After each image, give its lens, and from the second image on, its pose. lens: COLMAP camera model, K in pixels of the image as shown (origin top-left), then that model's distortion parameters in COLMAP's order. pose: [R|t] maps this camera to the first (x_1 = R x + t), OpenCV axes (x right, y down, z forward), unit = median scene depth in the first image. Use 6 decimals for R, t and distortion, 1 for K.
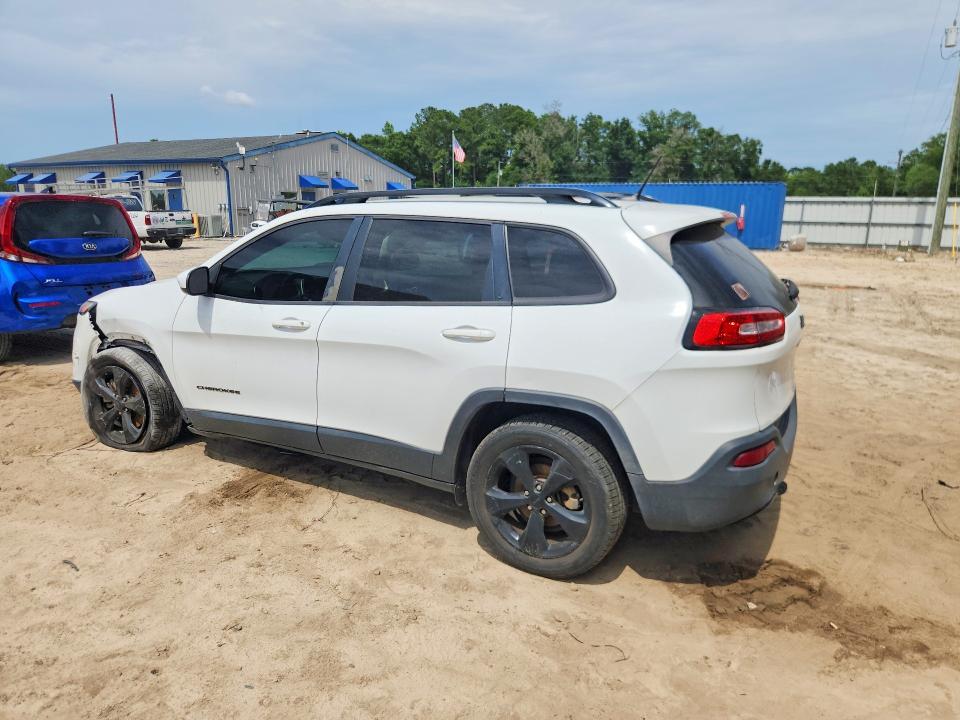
lens RADIAL K [[673.1, 0, 487.0], [0, 673.1, 364.3], [0, 0, 1]] dist [0.034584, -0.019297]
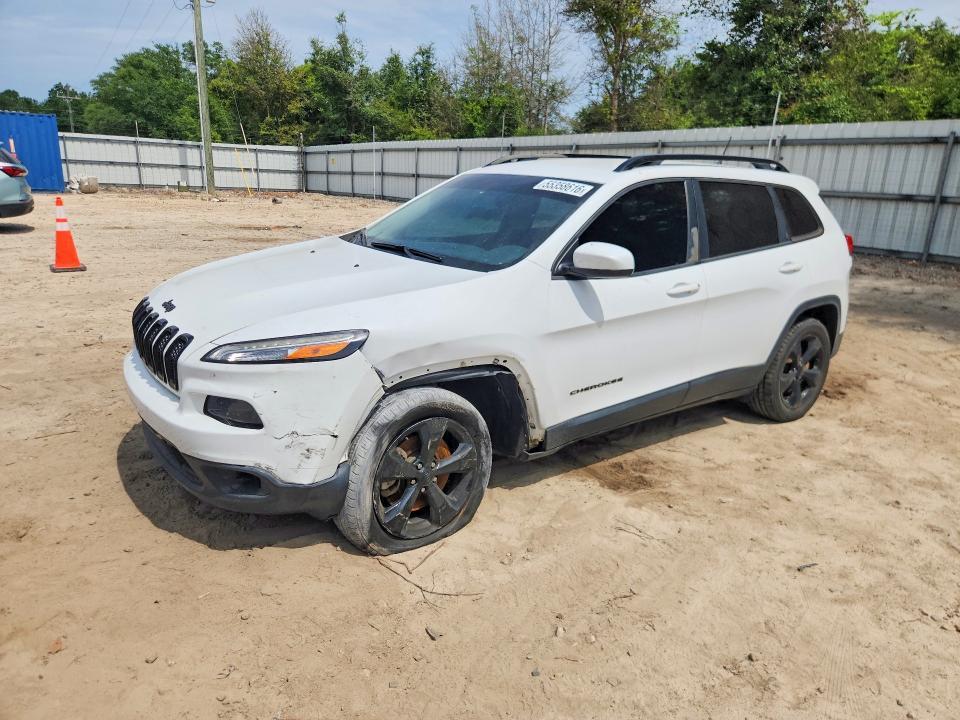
lens RADIAL K [[673.1, 0, 483.0], [0, 673.1, 364.2], [0, 0, 1]] dist [0.034584, -0.019297]
pose [[0.397751, -0.249958, 0.882788, -1.060458], [0.170590, 0.965544, 0.196529, -0.160051], [-0.901495, 0.072425, 0.426687, 0.676187]]
